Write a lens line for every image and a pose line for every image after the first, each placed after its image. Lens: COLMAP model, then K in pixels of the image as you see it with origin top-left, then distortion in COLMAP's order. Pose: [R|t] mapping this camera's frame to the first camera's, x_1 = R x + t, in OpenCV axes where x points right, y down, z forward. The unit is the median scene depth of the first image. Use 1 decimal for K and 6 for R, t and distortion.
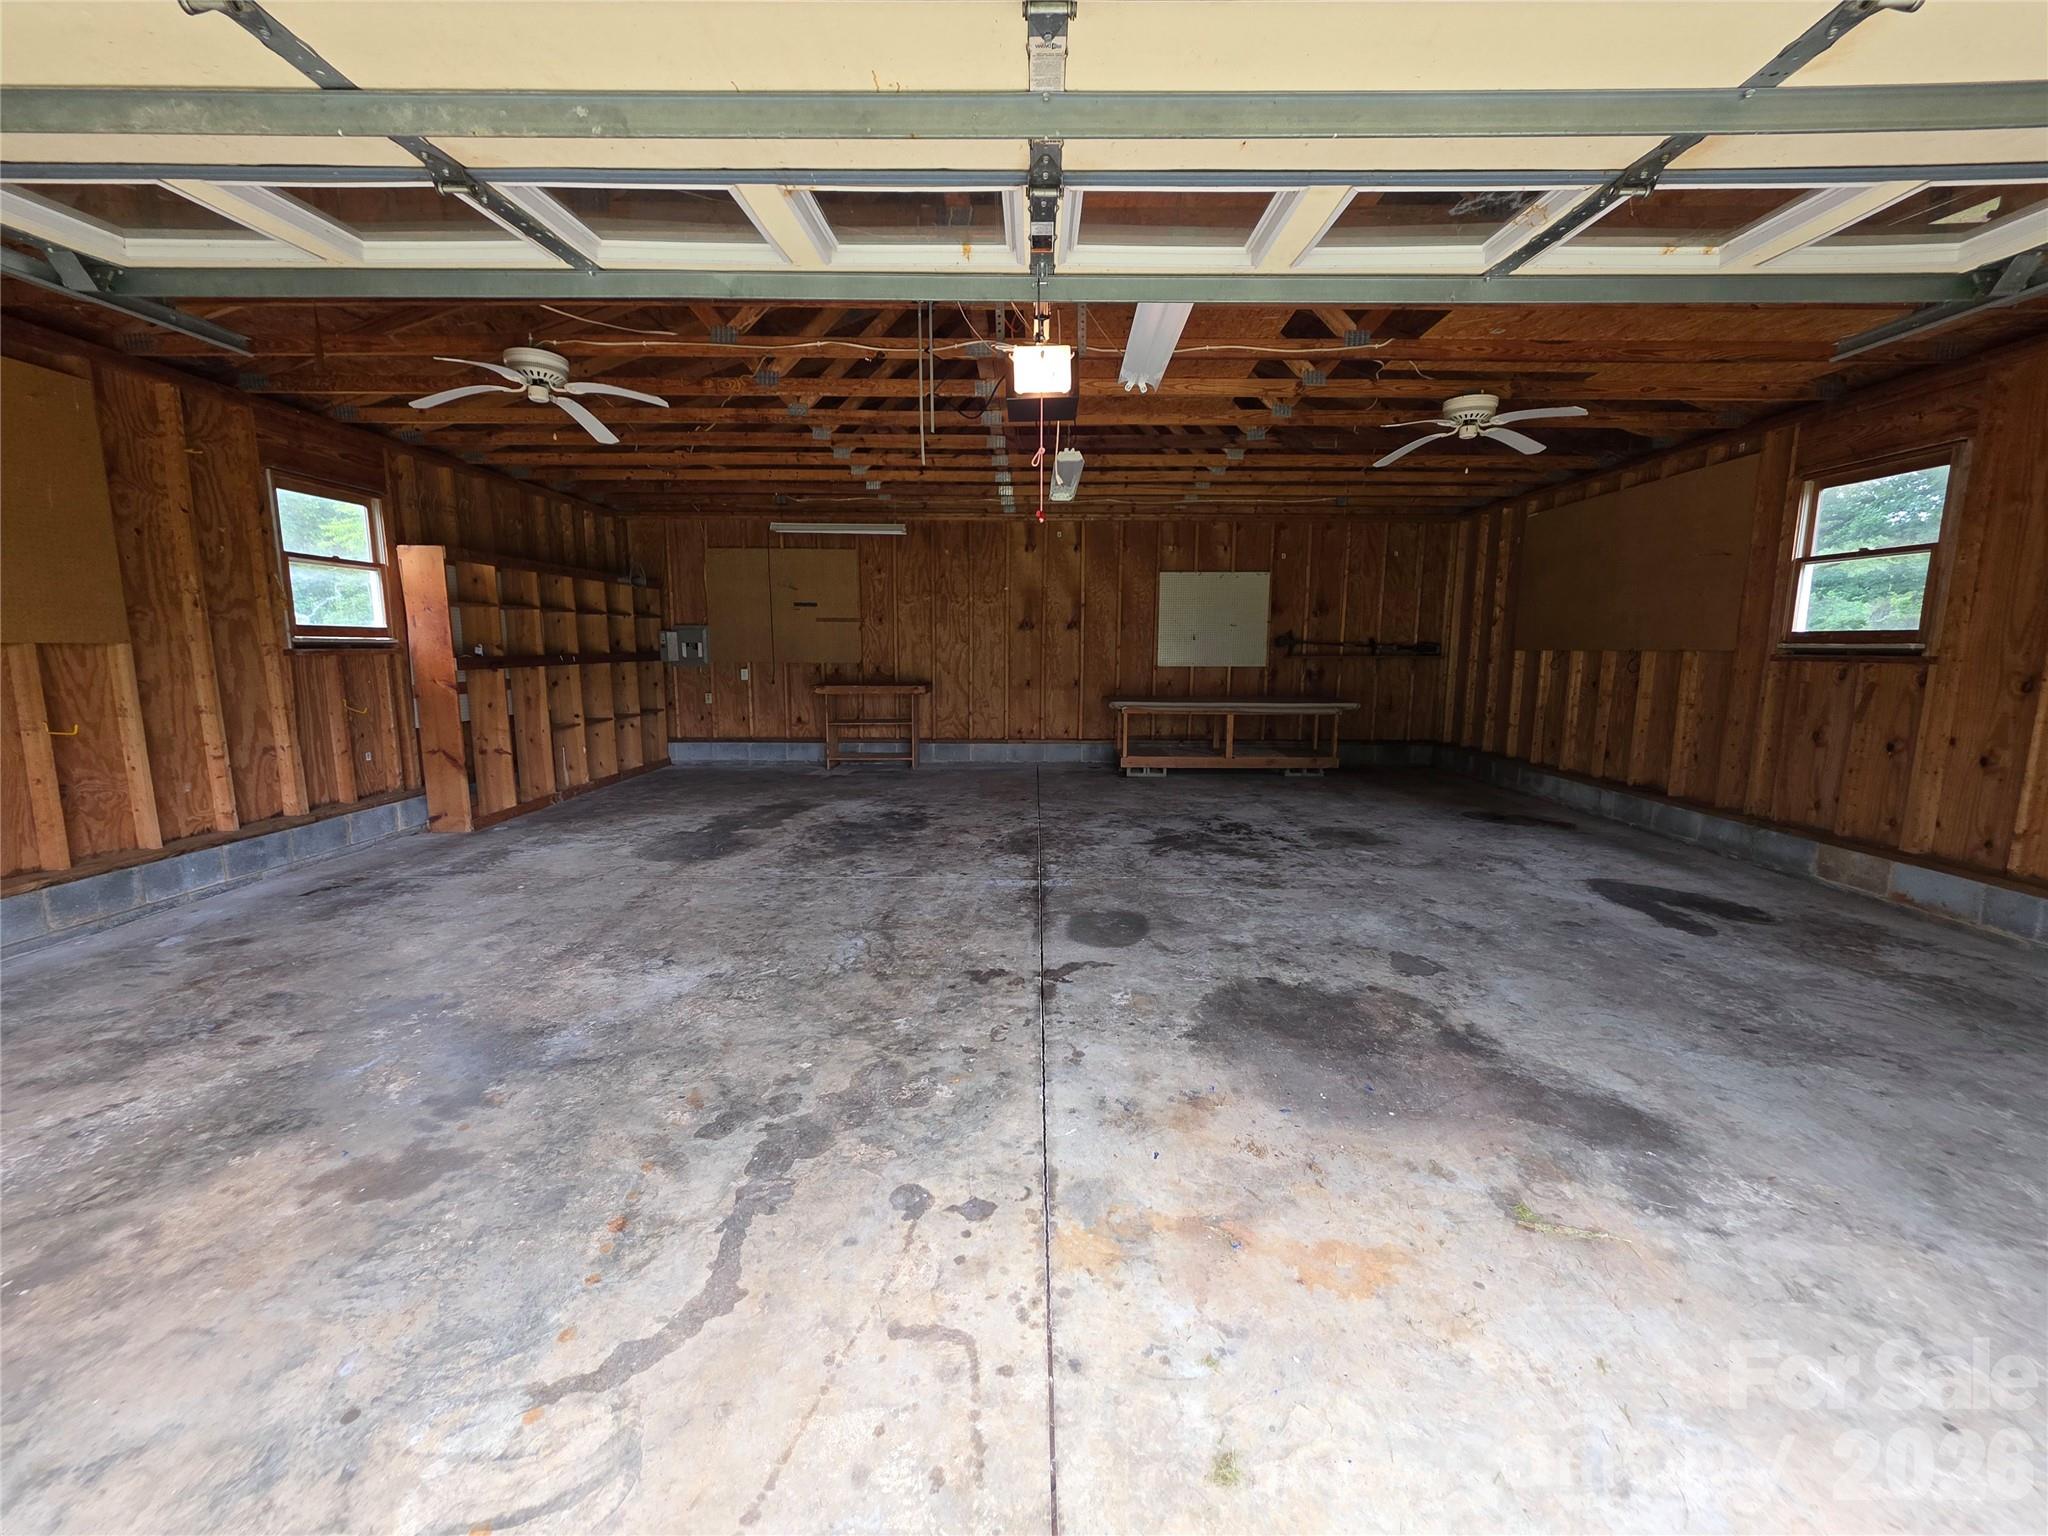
lens RADIAL K [[823.2, 0, 1025.3], [0, 823.2, 759.0], [0, 0, 1]] dist [0.007733, 0.000126]
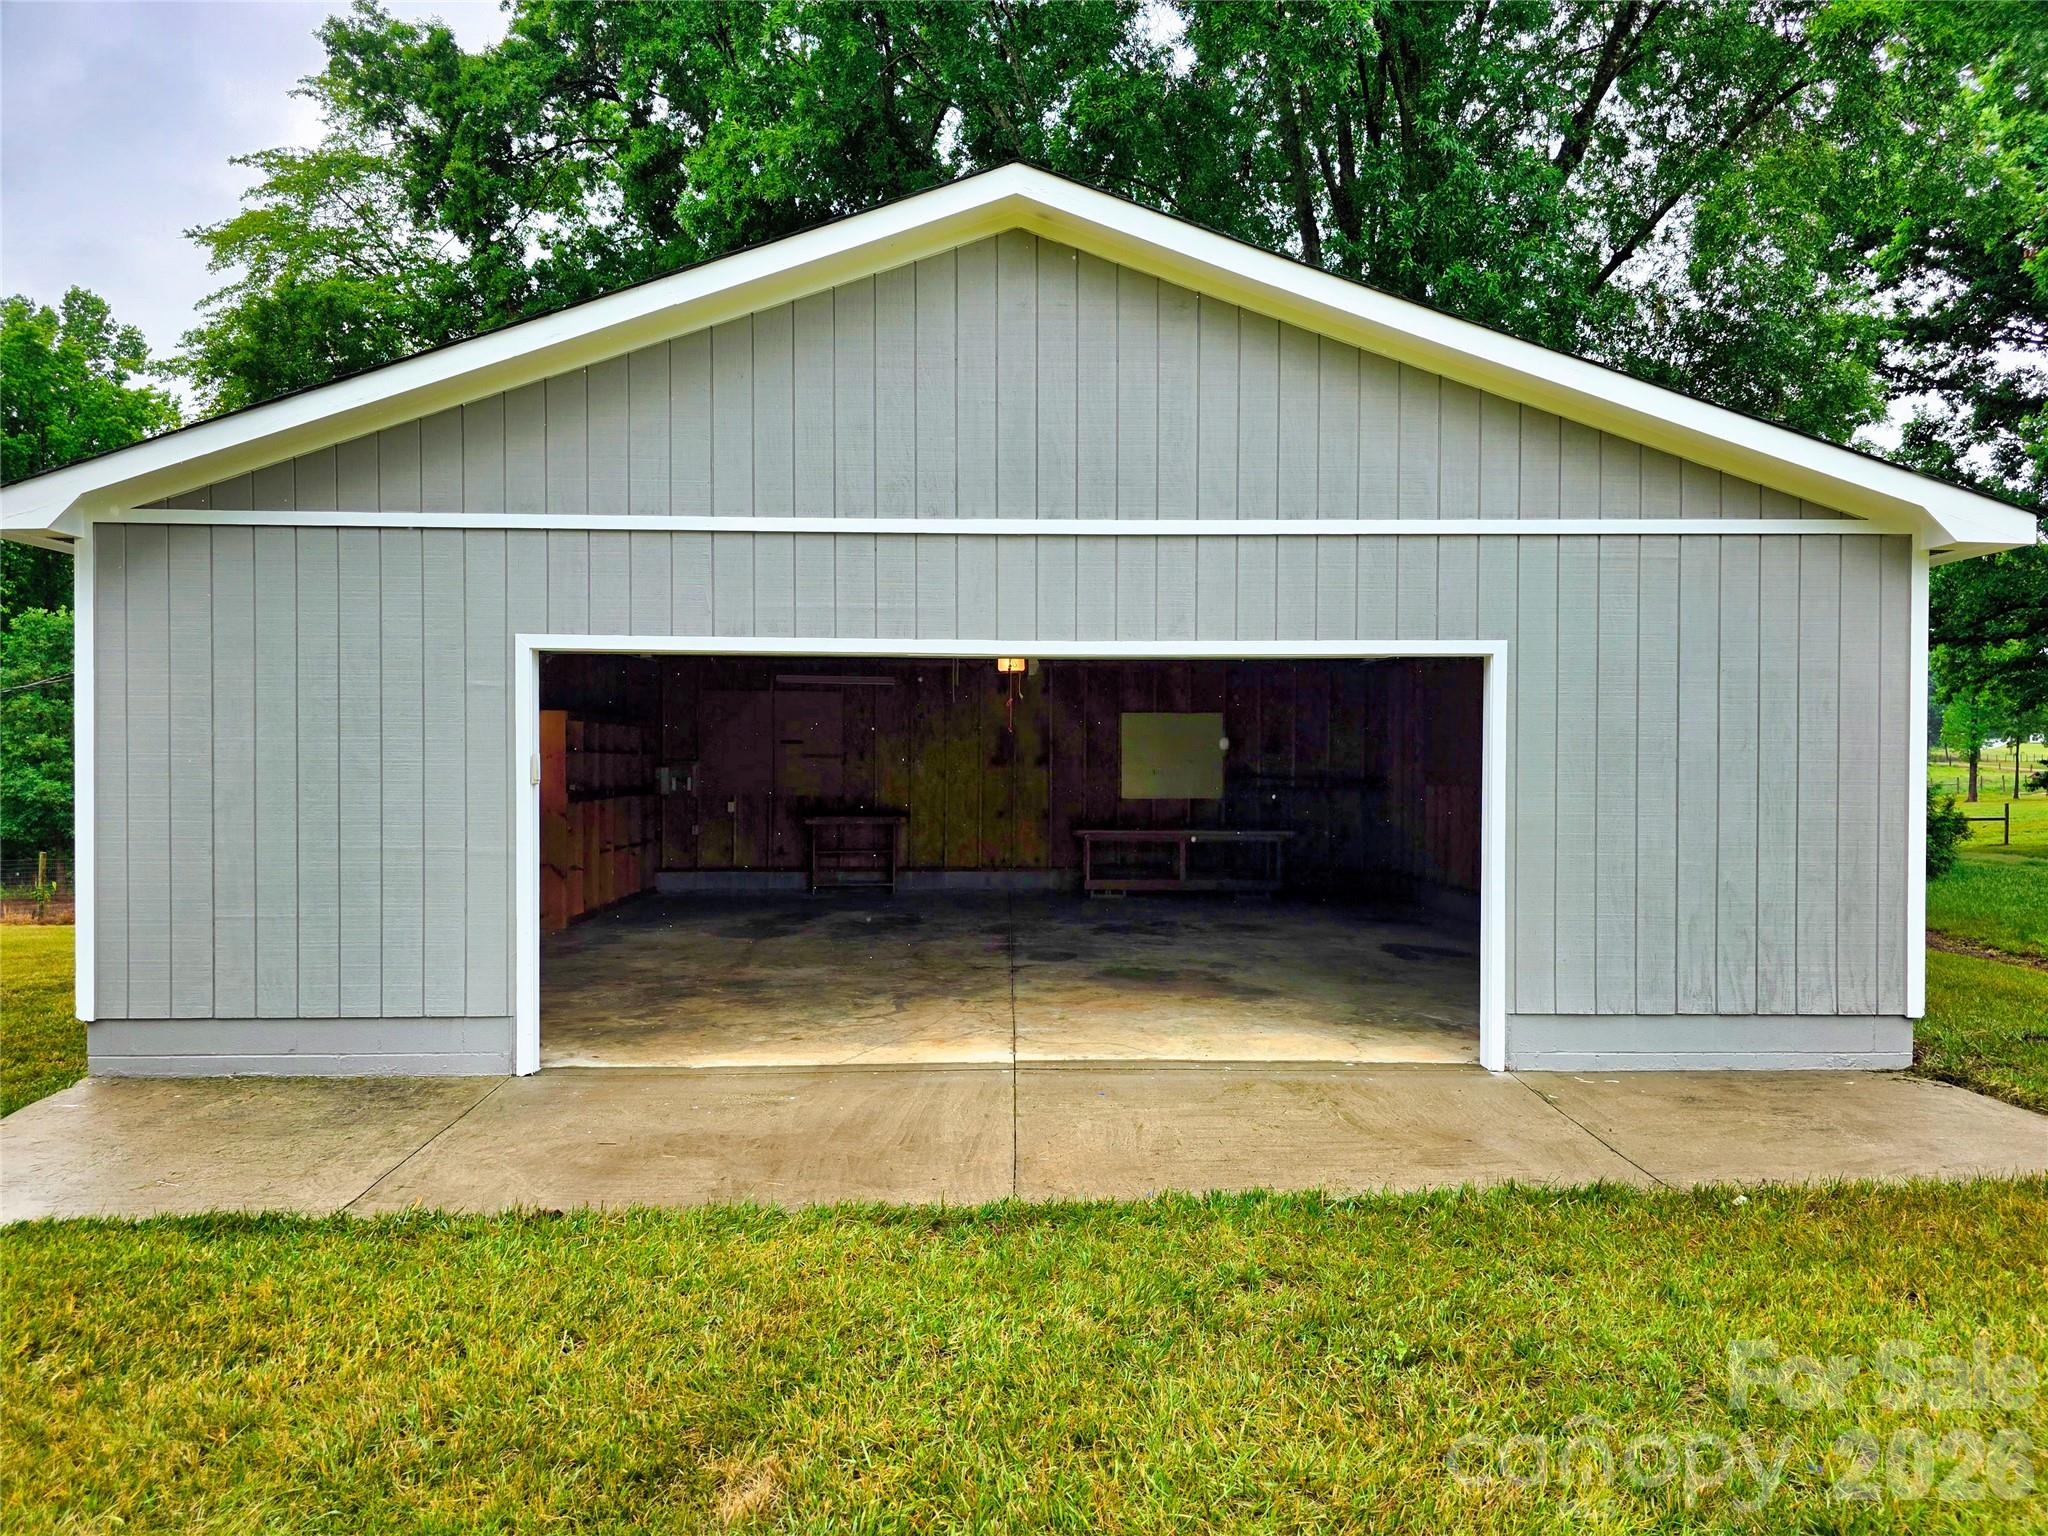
lens RADIAL K [[1377.7, 0, 1024.1], [0, 1377.7, 763.1], [0, 0, 1]] dist [0.052621, -0.043546]
pose [[0.999680, -0.000701, 0.025272, -0.011045], [0.004121, 0.990764, -0.135535, 0.084041], [-0.024943, 0.135596, 0.990450, -0.773666]]
